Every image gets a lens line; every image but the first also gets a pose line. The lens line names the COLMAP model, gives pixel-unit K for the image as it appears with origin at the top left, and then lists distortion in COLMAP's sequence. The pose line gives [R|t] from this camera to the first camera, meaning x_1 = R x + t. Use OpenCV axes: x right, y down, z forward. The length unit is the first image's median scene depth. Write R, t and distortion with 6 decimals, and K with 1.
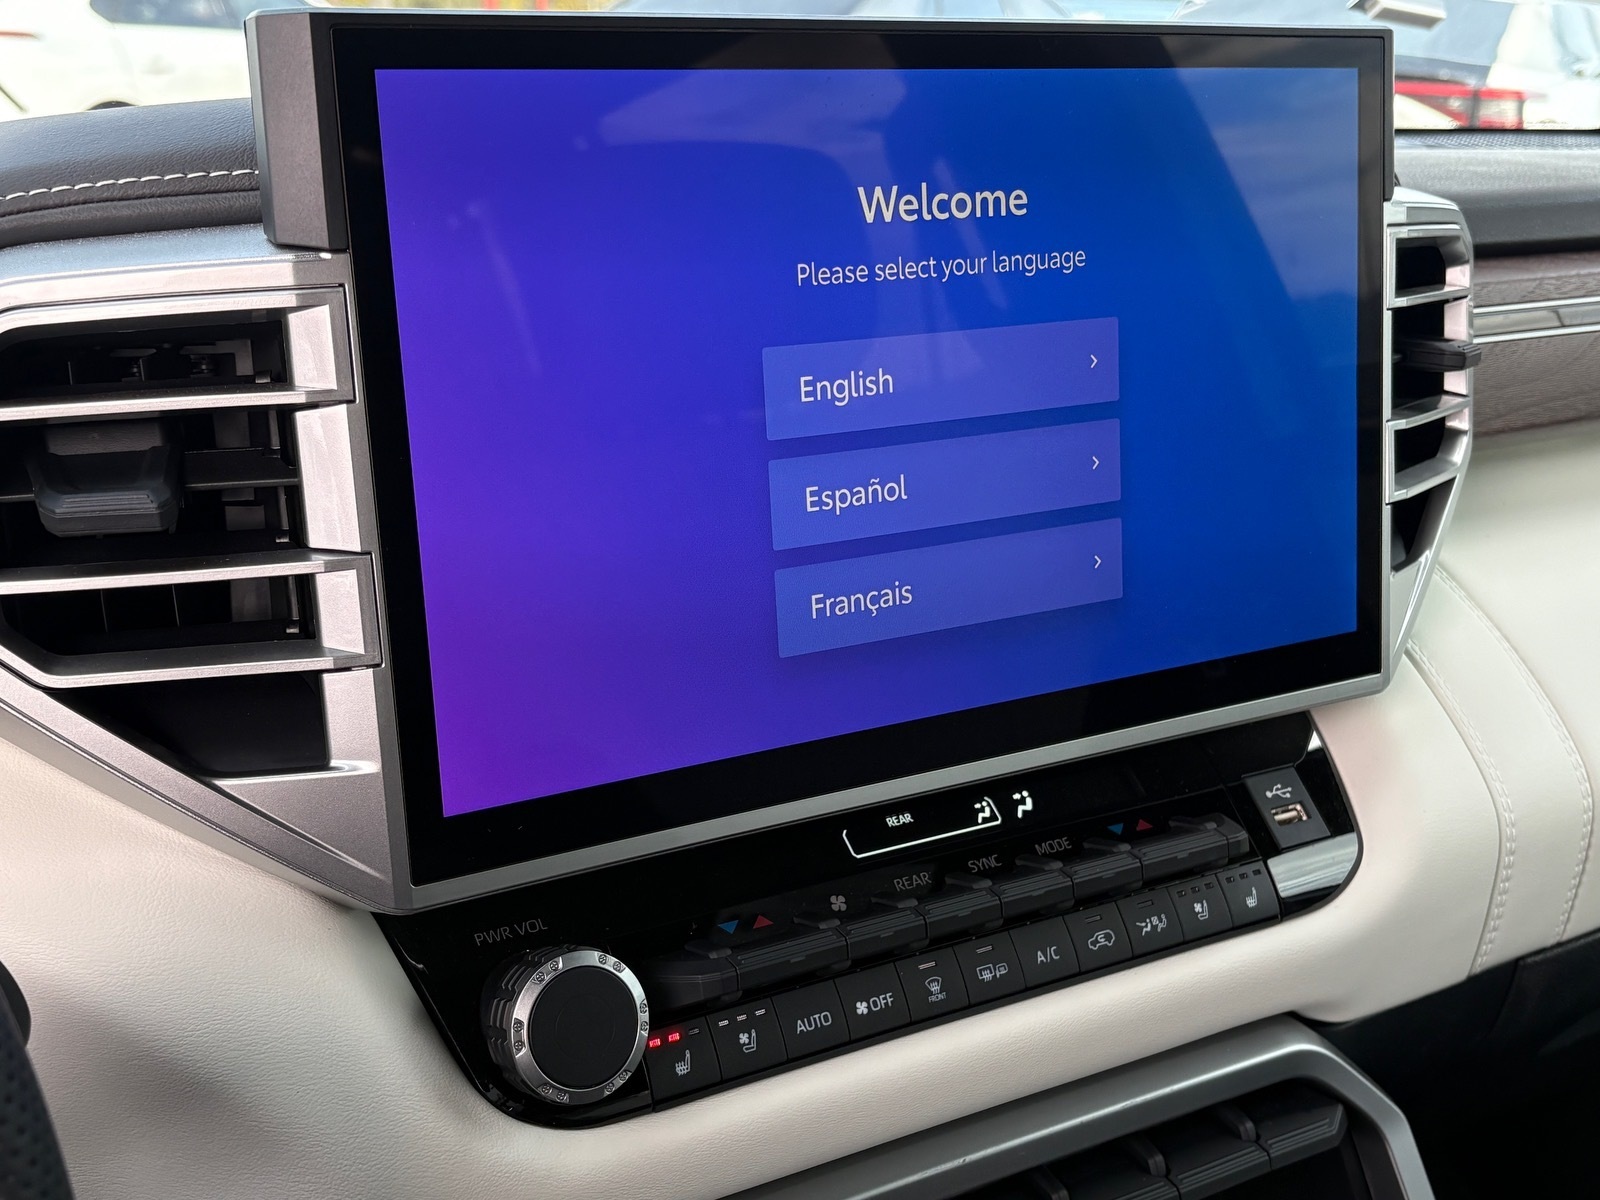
lens RADIAL K [[1949.1, 0, 797.9], [0, 1949.1, 610.5], [0, 0, 1]] dist [0.041321, 0.000000]
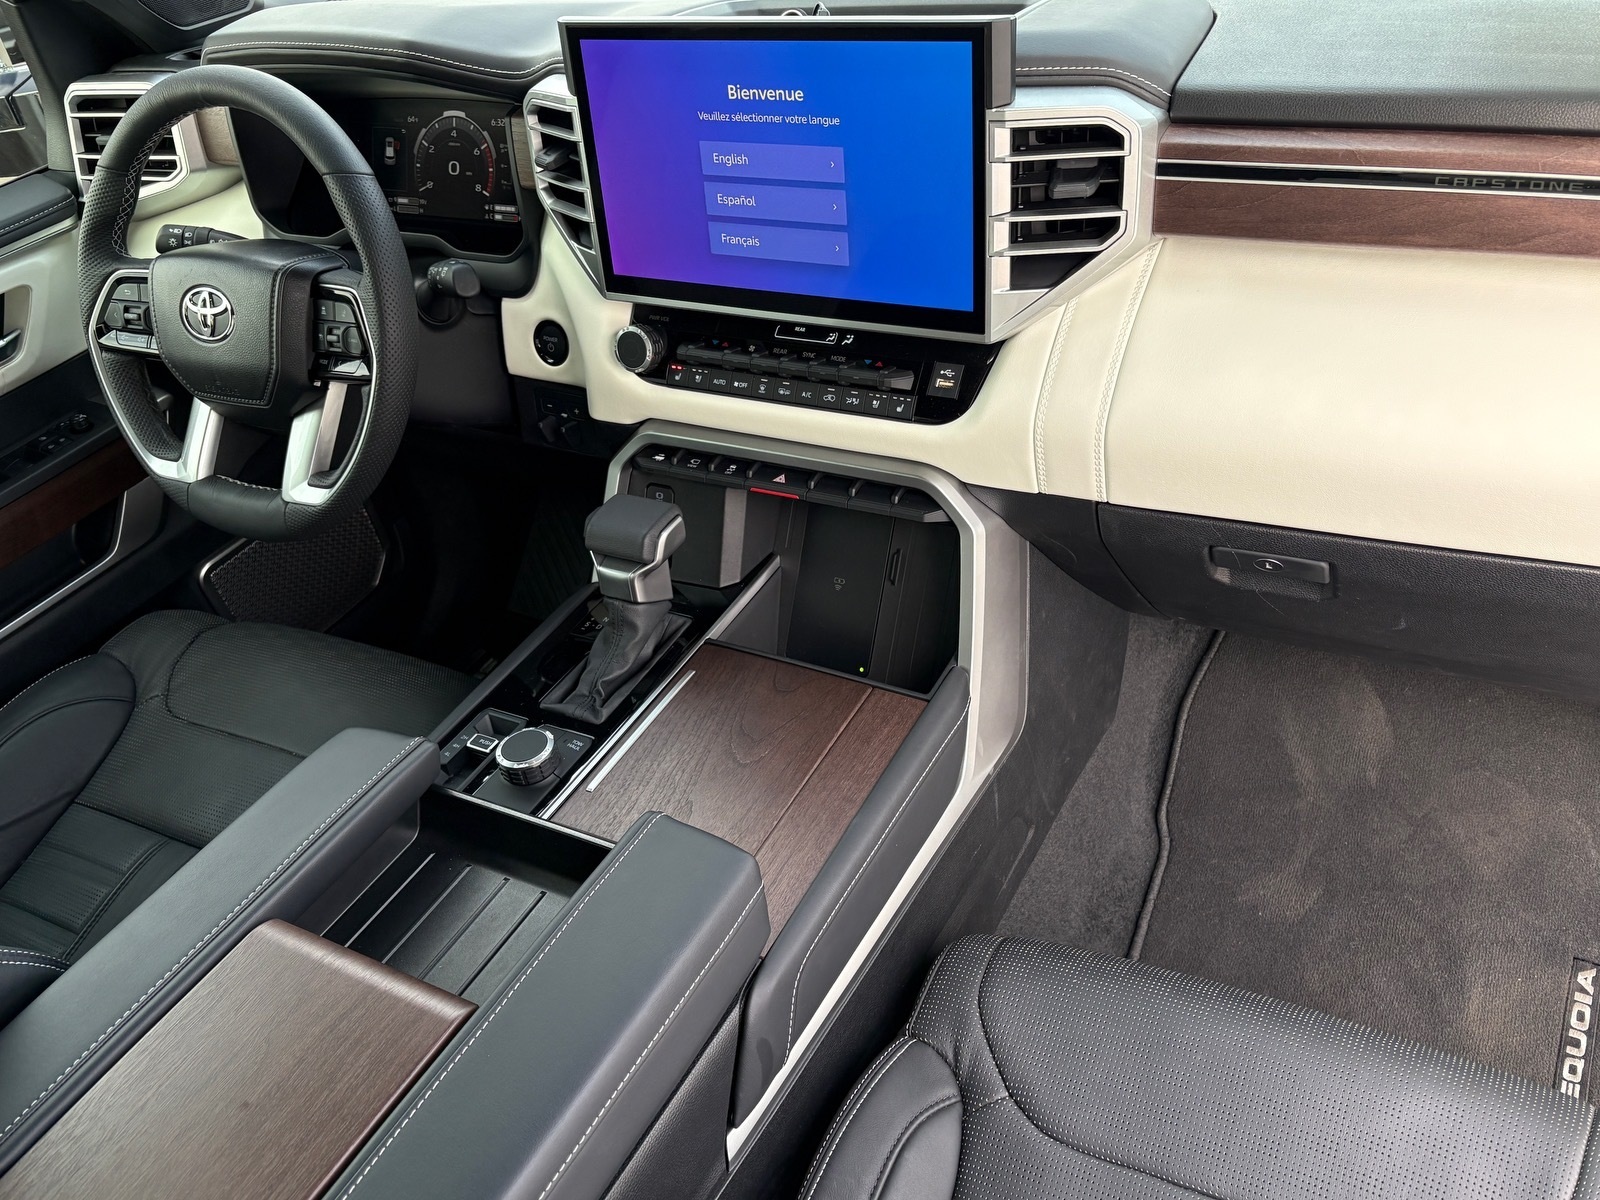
lens RADIAL K [[1330.7, 0, 792.6], [0, 1330.7, 606.9], [0, 0, 1]] dist [0.047657, -0.060900]
pose [[0.478096, 0.456222, -0.750523, 1.605770], [-0.121646, 0.880670, 0.457845, -0.393485], [0.869843, -0.127596, 0.476543, 0.092415]]
